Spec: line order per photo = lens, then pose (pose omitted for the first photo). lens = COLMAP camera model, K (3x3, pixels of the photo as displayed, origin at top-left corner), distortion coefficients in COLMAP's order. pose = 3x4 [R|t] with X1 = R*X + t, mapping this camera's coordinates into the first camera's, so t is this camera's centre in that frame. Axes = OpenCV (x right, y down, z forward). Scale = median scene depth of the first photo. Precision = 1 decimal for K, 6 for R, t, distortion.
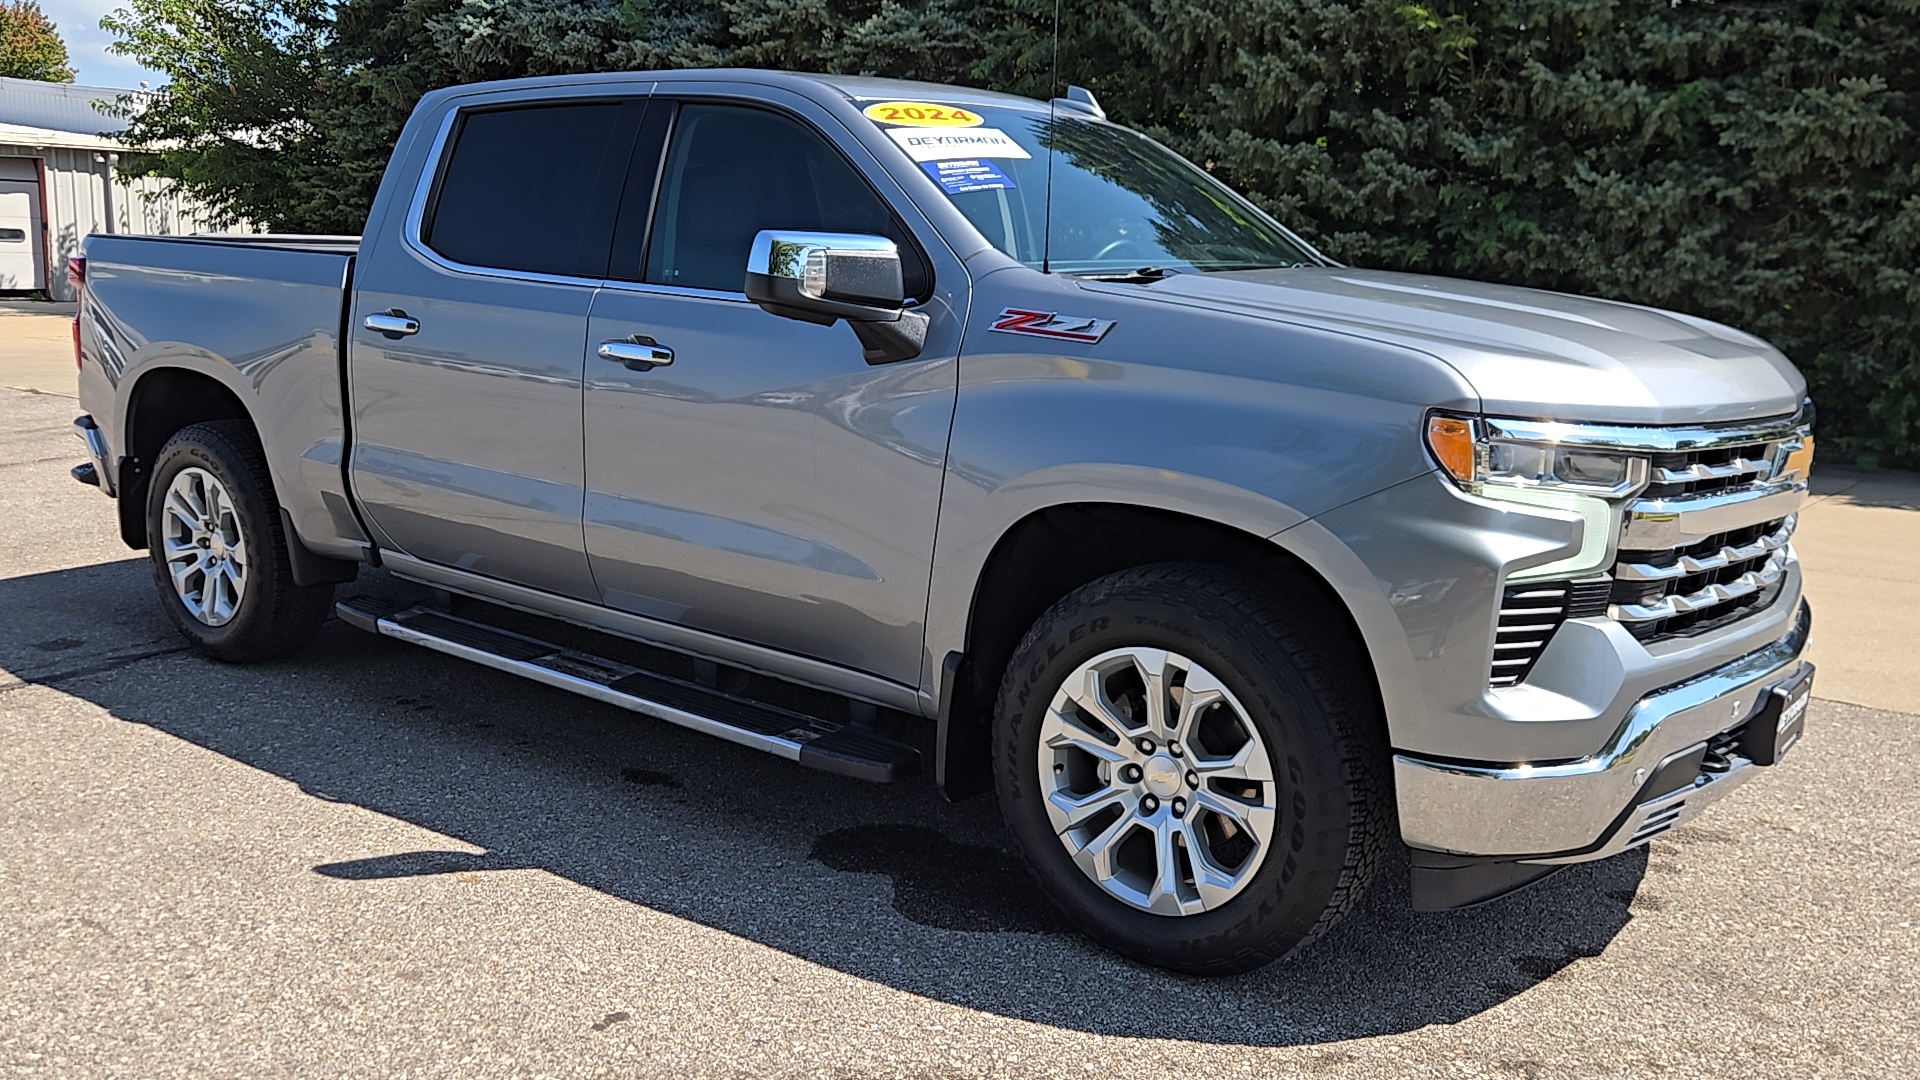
lens RADIAL K [[1599.6, 0, 960.6], [0, 1599.6, 535.0], [0, 0, 1]] dist [0.004544, -0.003390]
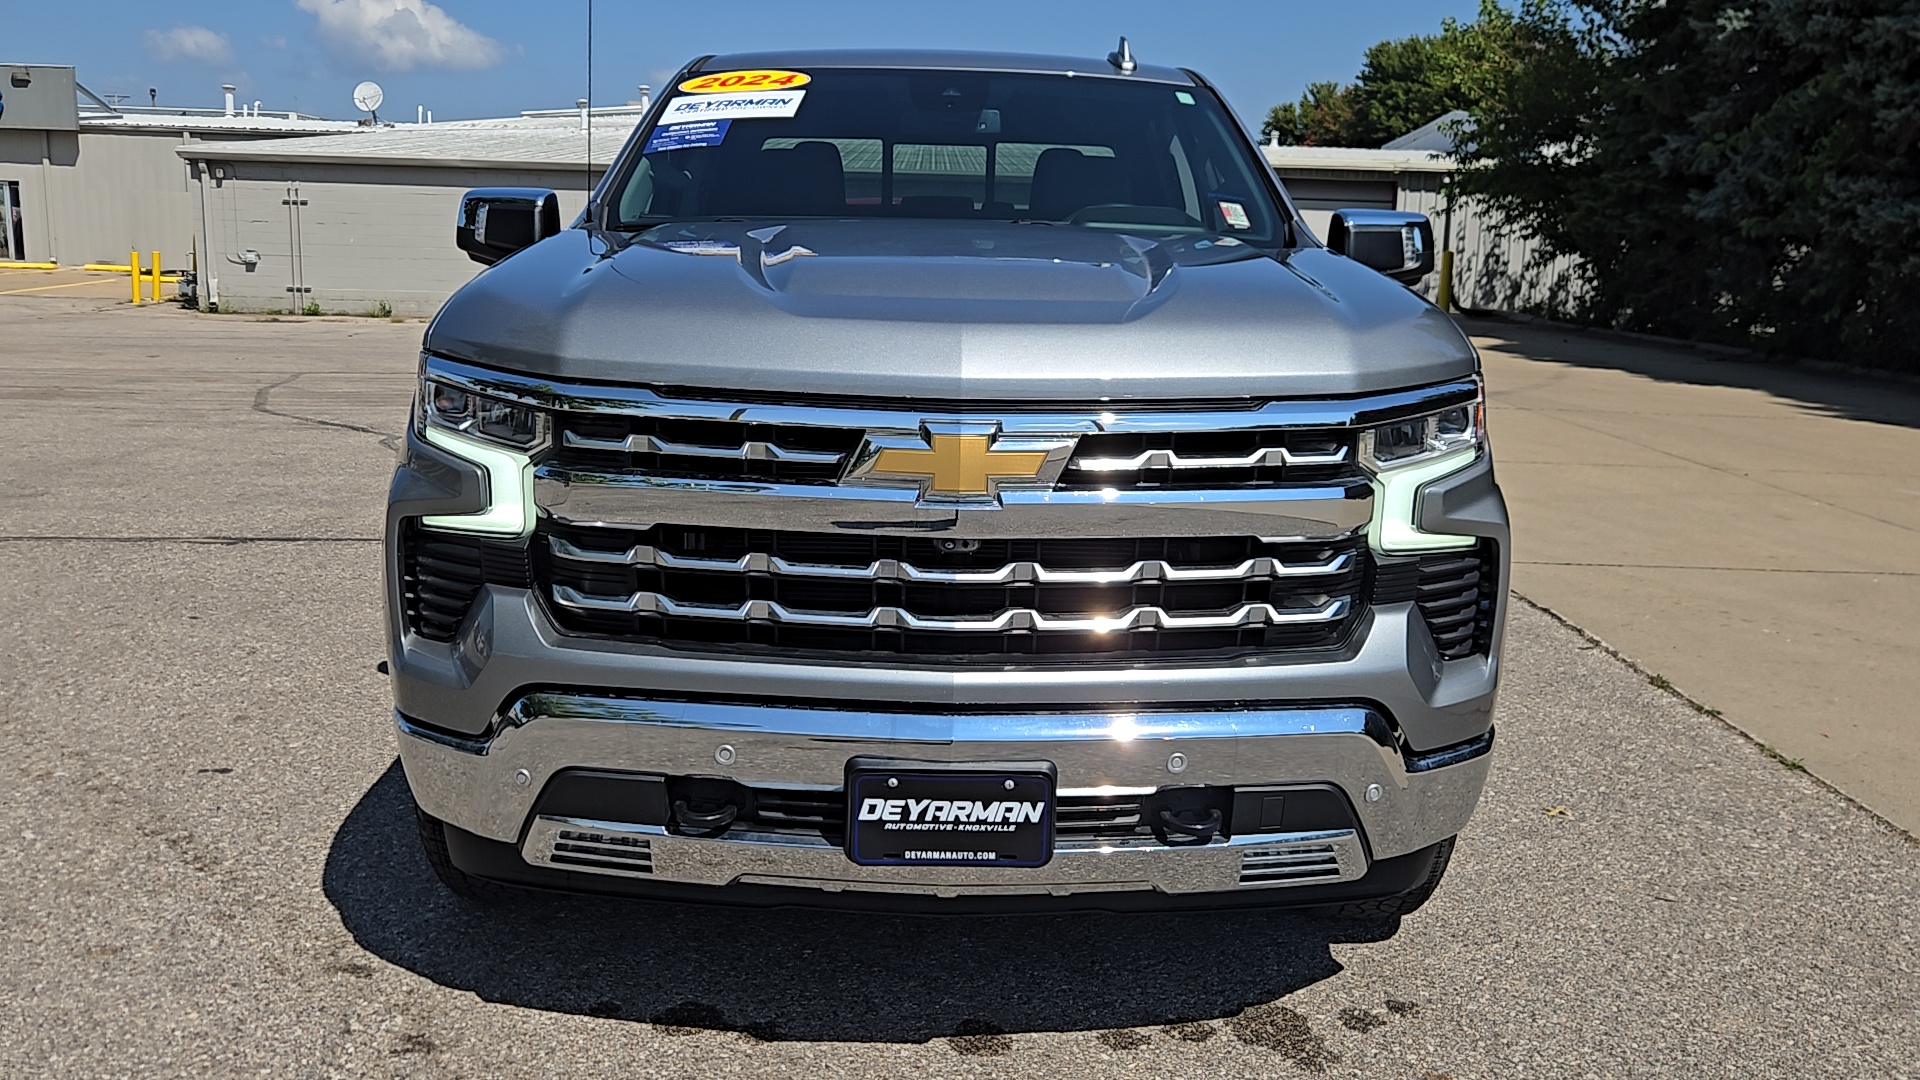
lens RADIAL K [[1599.6, 0, 960.0], [0, 1599.6, 541.7], [0, 0, 1]] dist [0.004544, -0.003390]
pose [[0.623268, 0.138667, -0.769616, 1.201898], [-0.146175, 0.987465, 0.059540, -0.062562], [0.768225, 0.075389, 0.635725, 0.607091]]
